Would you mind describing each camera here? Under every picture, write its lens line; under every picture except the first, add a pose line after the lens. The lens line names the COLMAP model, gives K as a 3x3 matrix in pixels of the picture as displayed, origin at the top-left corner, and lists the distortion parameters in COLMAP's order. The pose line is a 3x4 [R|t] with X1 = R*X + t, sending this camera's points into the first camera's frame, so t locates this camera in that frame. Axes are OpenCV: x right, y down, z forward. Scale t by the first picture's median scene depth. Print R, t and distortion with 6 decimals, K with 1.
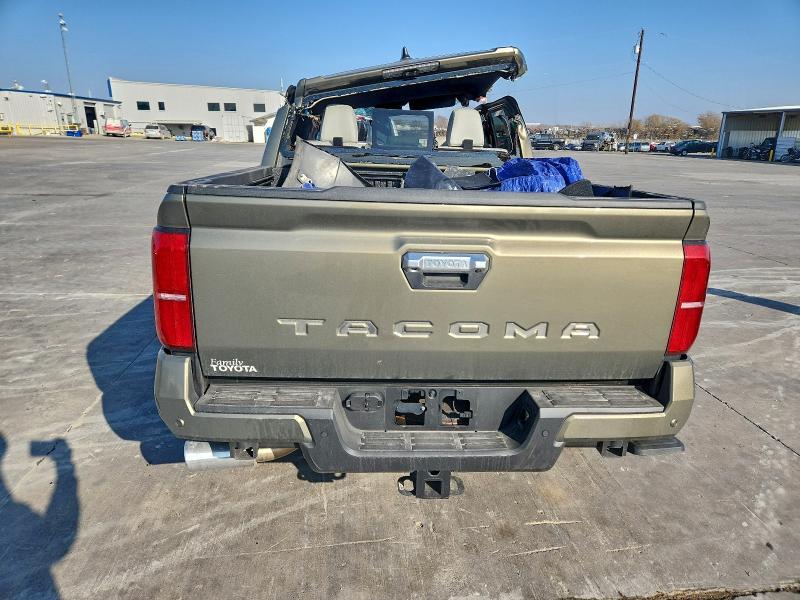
lens RADIAL K [[538.9, 0, 400.5], [0, 538.9, 300.1], [0, 0, 1]] dist [0.034396, -0.000736]
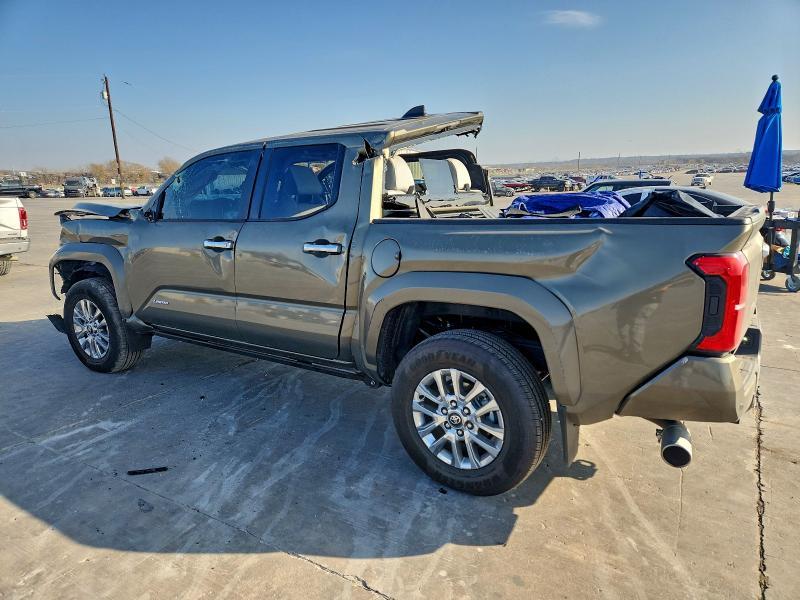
lens RADIAL K [[538.9, 0, 400.4], [0, 538.9, 300.6], [0, 0, 1]] dist [0.034396, -0.000736]
pose [[0.614512, -0.199438, 0.763282, -1.217366], [0.255748, 0.965629, 0.046409, -0.181580], [-0.746303, 0.166689, 0.644396, 0.498037]]
